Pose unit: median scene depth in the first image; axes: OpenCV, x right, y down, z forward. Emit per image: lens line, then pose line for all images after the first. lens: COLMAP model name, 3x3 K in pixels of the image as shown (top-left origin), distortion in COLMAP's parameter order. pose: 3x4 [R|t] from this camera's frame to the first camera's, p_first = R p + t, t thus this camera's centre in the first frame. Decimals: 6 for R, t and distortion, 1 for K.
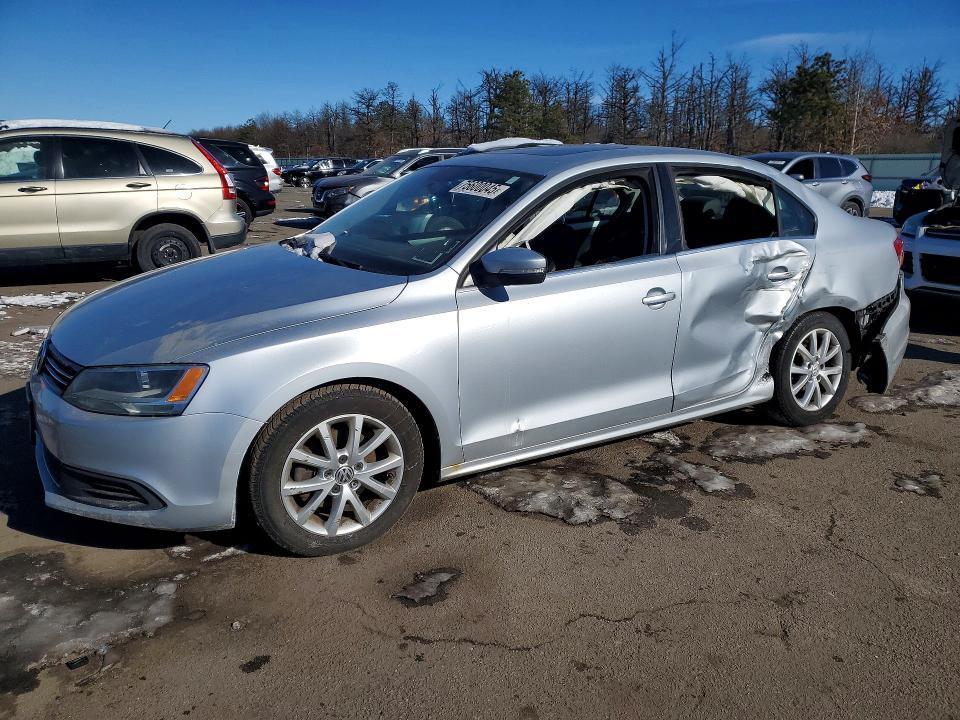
lens RADIAL K [[744.0, 0, 472.1], [0, 744.0, 358.4], [0, 0, 1]] dist [0.032619, 0.002295]
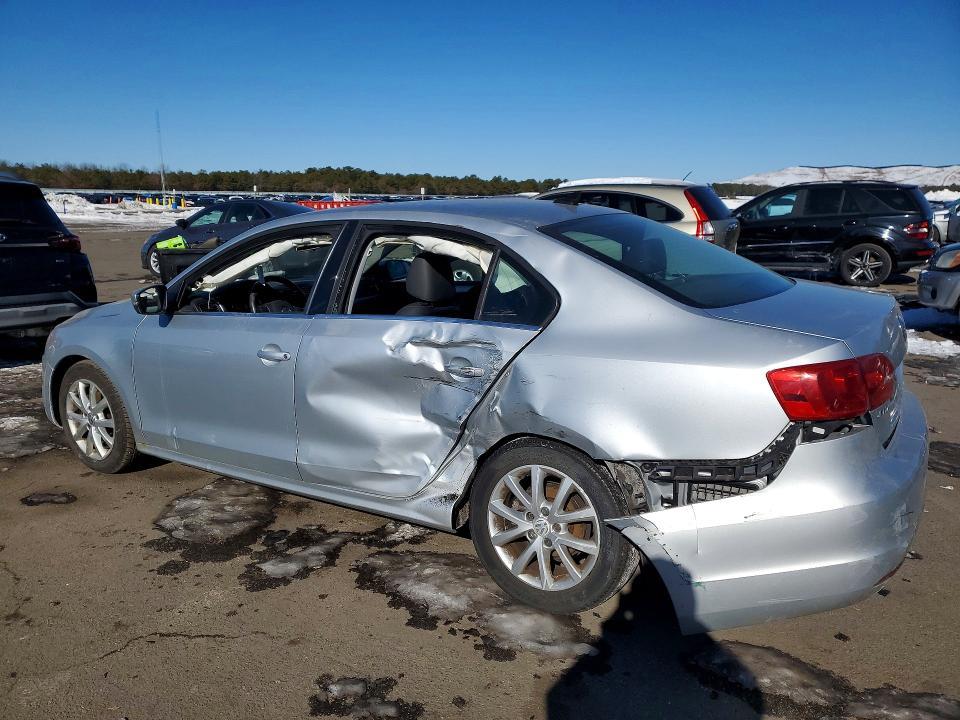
lens RADIAL K [[744.0, 0, 472.1], [0, 744.0, 358.4], [0, 0, 1]] dist [0.032619, 0.002295]
pose [[0.425577, 0.164156, -0.889908, 1.069508], [-0.210508, 0.974389, 0.079069, -0.180608], [0.880097, 0.153683, 0.449234, 0.679303]]
